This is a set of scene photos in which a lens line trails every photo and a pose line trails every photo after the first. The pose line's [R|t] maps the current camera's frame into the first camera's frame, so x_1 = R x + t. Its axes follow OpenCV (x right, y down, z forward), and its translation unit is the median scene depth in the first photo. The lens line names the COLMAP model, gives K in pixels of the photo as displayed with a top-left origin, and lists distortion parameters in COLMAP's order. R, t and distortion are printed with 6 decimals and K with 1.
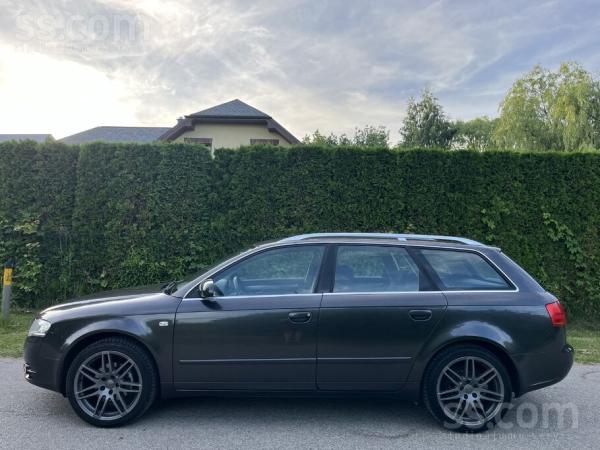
lens RADIAL K [[481.7, 0, 300.0], [0, 481.7, 225.0], [0, 0, 1]] dist [0.000042, -0.004668]
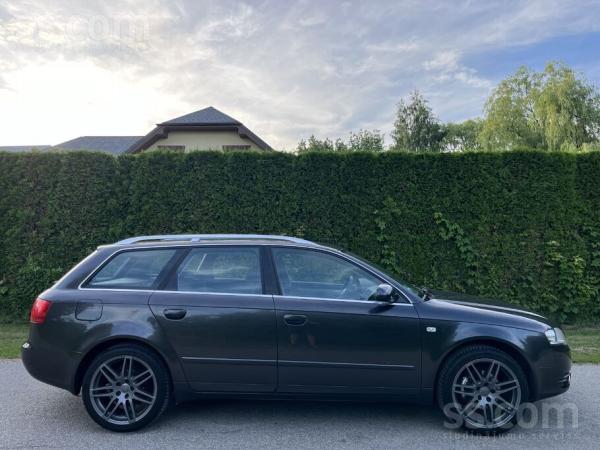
lens RADIAL K [[474.8, 0, 300.0], [0, 474.8, 225.0], [0, 0, 1]] dist [0.011750, 0.001081]
pose [[0.999647, -0.018388, -0.019168, 0.160072], [0.018225, 0.999796, -0.008658, 0.002947], [0.019323, 0.008306, 0.999779, 0.000853]]
